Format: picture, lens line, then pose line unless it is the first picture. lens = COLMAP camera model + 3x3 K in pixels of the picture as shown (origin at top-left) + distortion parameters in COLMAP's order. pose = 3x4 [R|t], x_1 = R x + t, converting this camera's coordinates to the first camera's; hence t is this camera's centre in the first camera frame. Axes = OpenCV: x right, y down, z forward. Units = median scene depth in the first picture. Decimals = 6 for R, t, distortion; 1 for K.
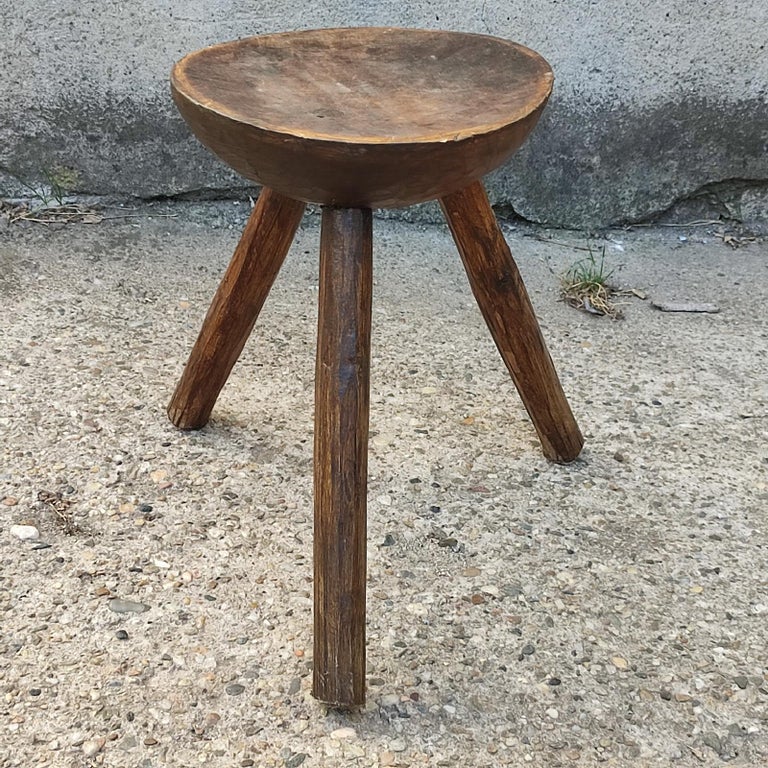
lens RADIAL K [[1459.2, 0, 384.0], [0, 1459.2, 384.0], [0, 0, 1]] dist [0.148803, -0.735313]
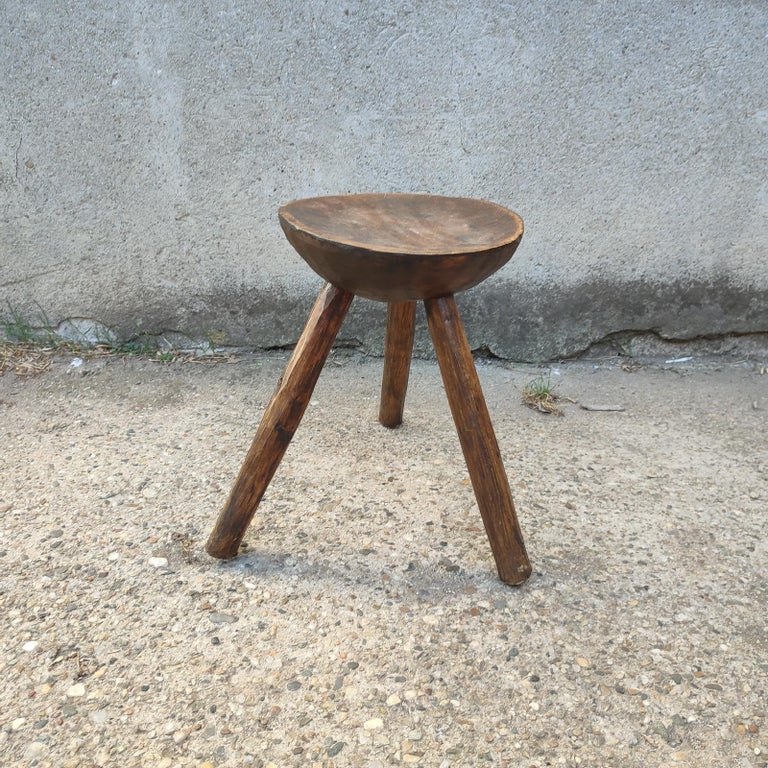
lens RADIAL K [[733.9, 0, 384.0], [0, 733.9, 384.0], [0, 0, 1]] dist [0.027725, -0.055884]
pose [[0.998518, -0.017350, -0.051587, 0.016544], [0.011515, 0.993717, -0.111329, 0.009205], [0.053194, 0.110570, 0.992444, 0.260931]]
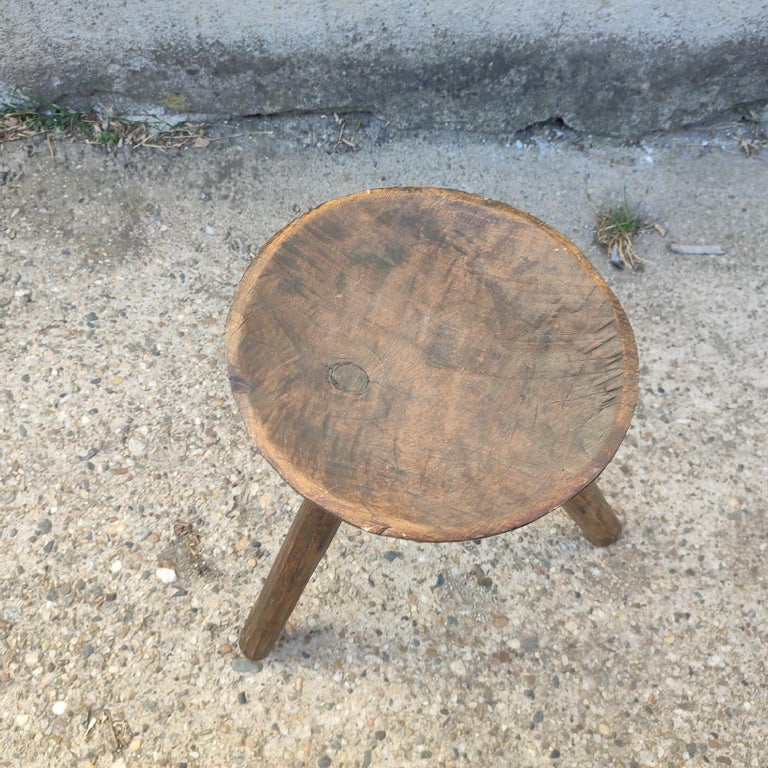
lens RADIAL K [[733.9, 0, 384.0], [0, 733.9, 384.0], [0, 0, 1]] dist [0.027725, -0.055884]
pose [[0.998027, 0.041148, -0.047421, -0.022263], [-0.003642, 0.791971, 0.610548, -0.425259], [0.062679, -0.609171, 0.790558, 0.563371]]
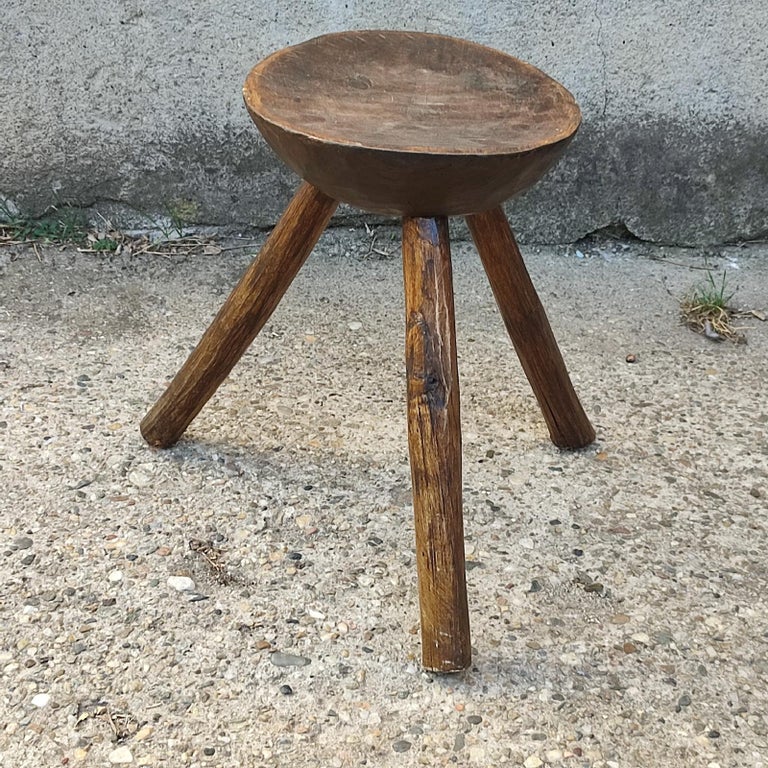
lens RADIAL K [[1459.2, 0, 384.0], [0, 1459.2, 384.0], [0, 0, 1]] dist [0.148803, -0.735313]
pose [[0.999284, -0.017024, -0.033785, -0.062979], [0.018004, 0.999419, 0.028924, -0.062560], [0.033273, -0.029511, 0.999010, -0.014123]]
